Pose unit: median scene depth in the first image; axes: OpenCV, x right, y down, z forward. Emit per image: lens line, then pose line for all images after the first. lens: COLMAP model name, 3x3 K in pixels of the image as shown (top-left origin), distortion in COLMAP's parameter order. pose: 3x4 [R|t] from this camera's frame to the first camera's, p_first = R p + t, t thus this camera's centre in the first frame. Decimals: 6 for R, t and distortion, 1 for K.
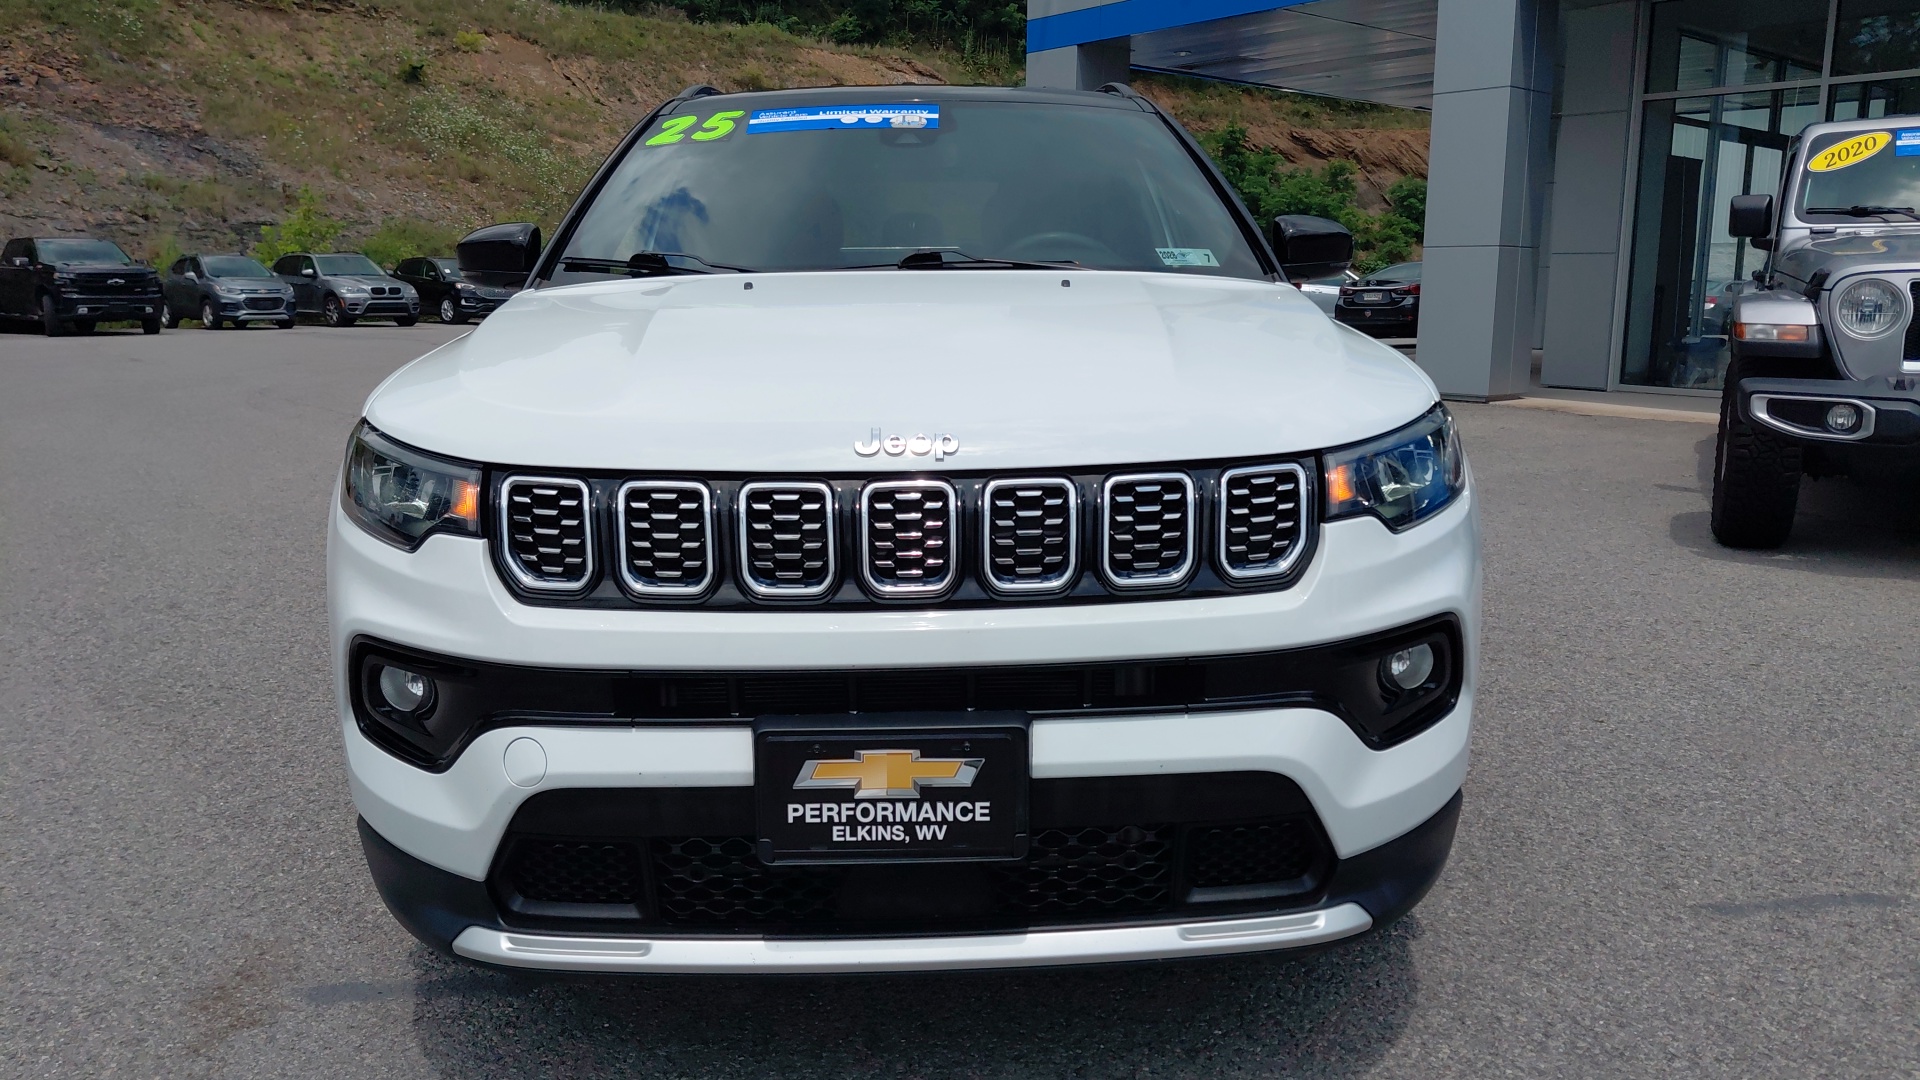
lens RADIAL K [[1438.2, 0, 998.9], [0, 1438.2, 565.6], [0, 0, 1]] dist [0.032799, -0.068900]
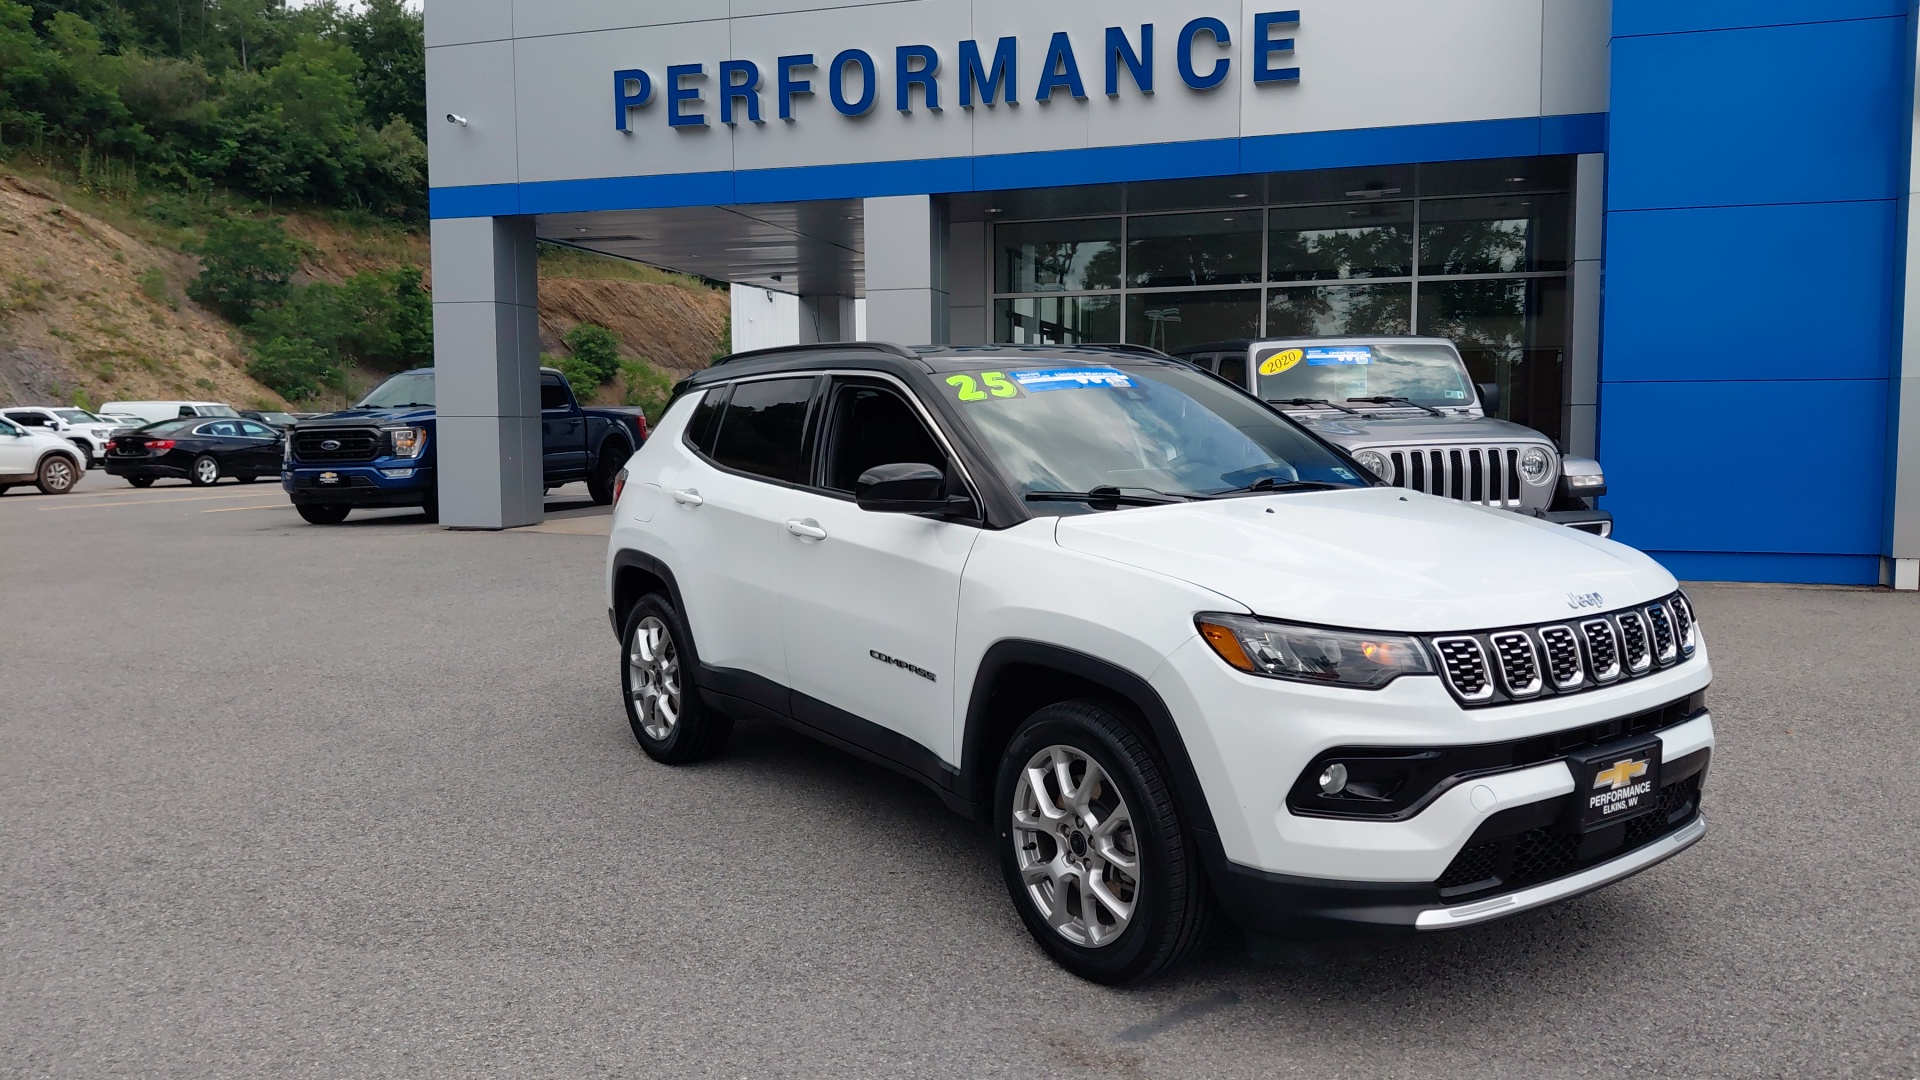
lens RADIAL K [[1438.2, 0, 1005.7], [0, 1438.2, 556.9], [0, 0, 1]] dist [0.032799, -0.068900]
pose [[0.826162, -0.064585, 0.559719, -0.820975], [0.118323, 0.991144, -0.060282, -0.055472], [-0.550869, 0.116030, 0.826487, -0.077937]]
